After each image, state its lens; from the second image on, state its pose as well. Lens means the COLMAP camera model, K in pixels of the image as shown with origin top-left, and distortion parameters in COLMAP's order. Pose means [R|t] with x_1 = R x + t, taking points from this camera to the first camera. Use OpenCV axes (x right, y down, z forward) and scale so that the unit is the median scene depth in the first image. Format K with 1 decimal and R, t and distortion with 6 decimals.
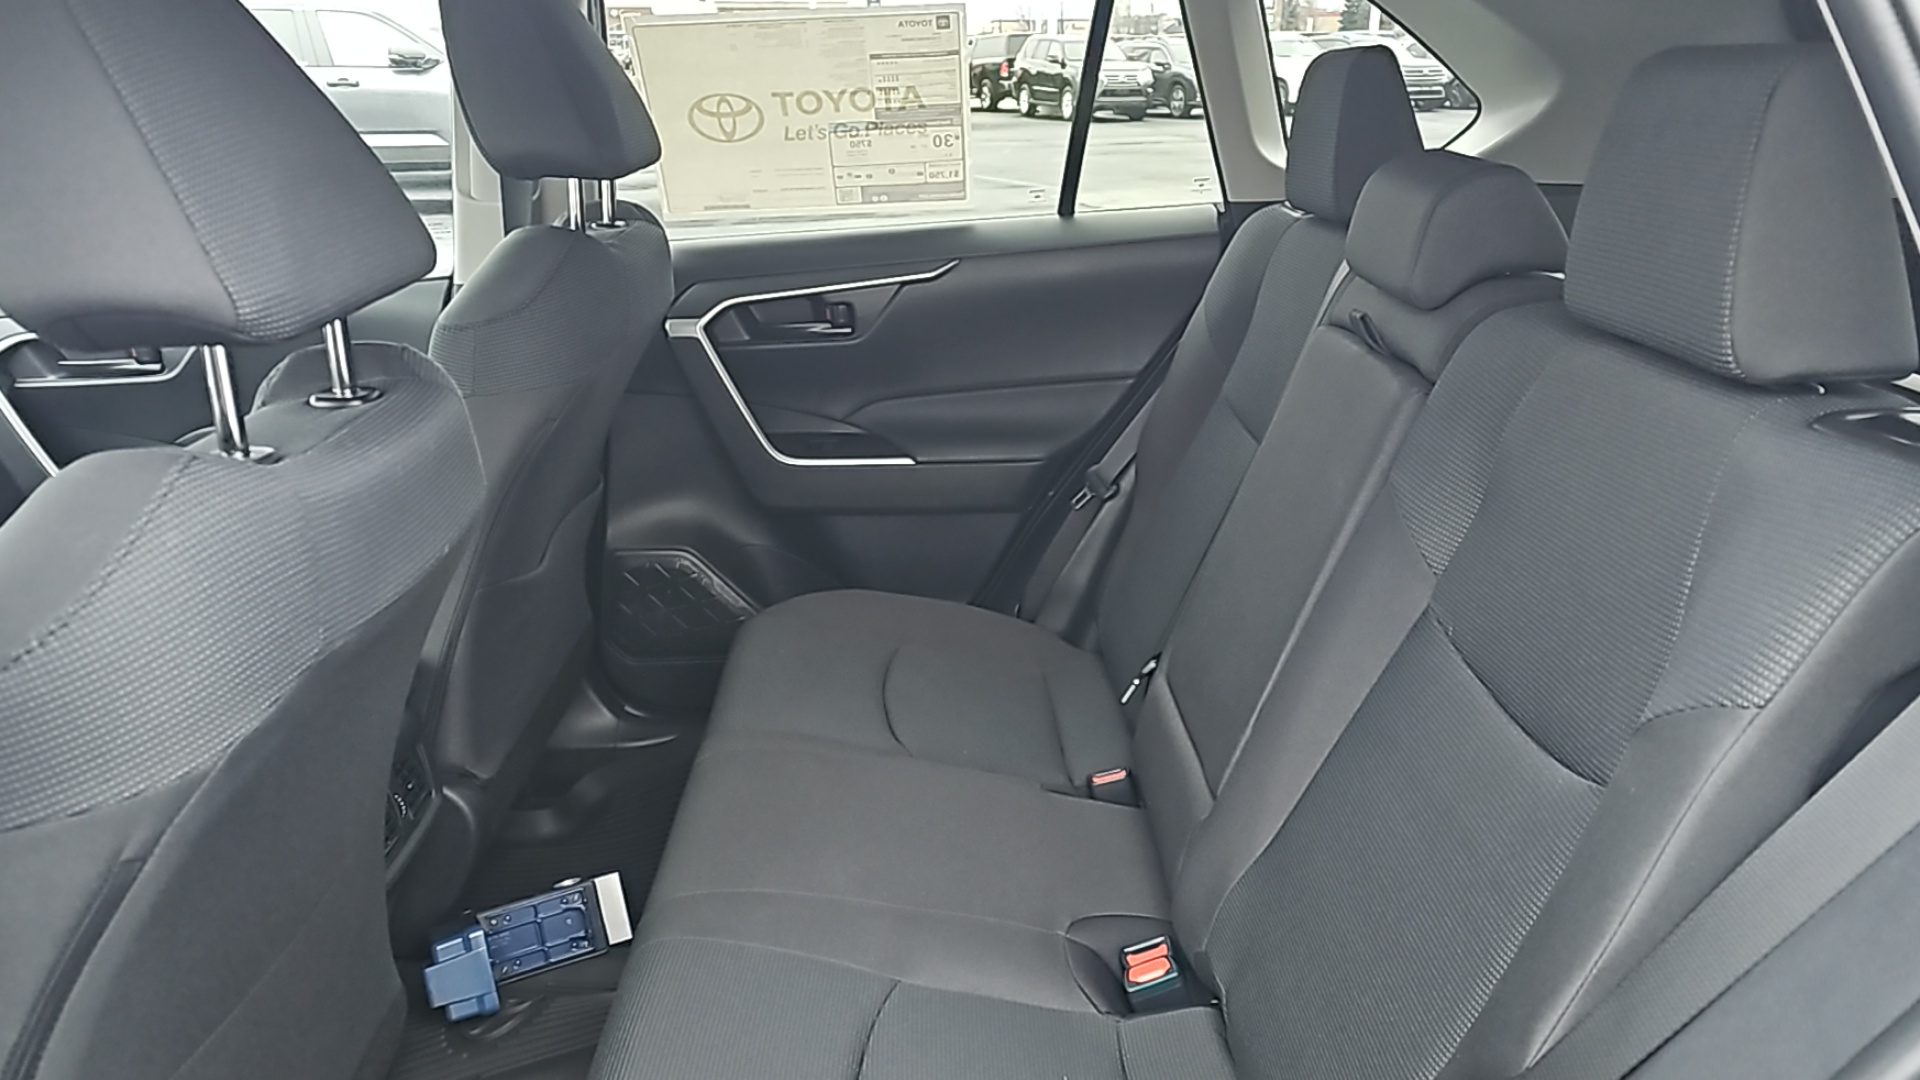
lens RADIAL K [[1402.0, 0, 974.8], [0, 1402.0, 536.5], [0, 0, 1]] dist [0.060434, -0.068383]
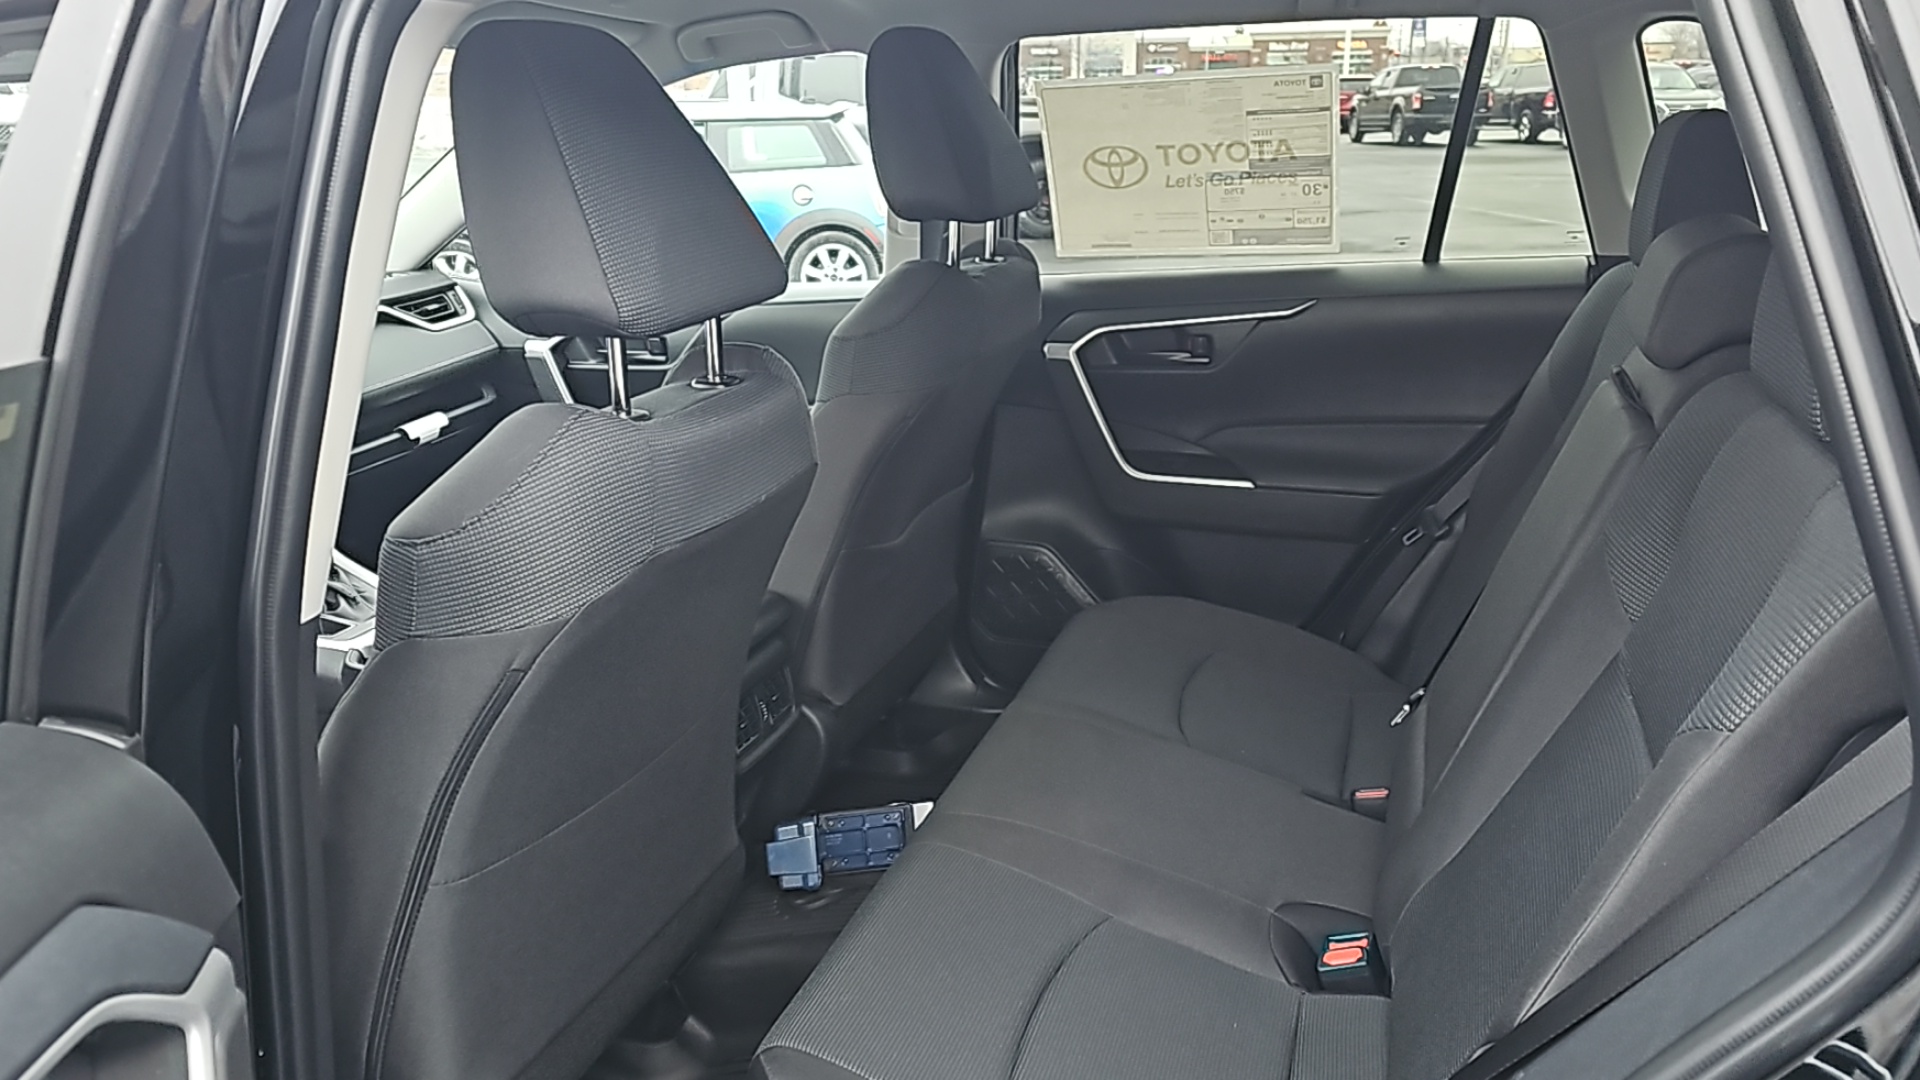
lens RADIAL K [[1420.8, 0, 960.0], [0, 1420.8, 540.0], [0, 0, 1]] dist [0.099559, -0.275027]
pose [[0.932157, 0.102882, -0.347130, 0.135769], [-0.110004, 0.993931, -0.000818, 0.014330], [0.344939, 0.038948, 0.937817, -0.104272]]
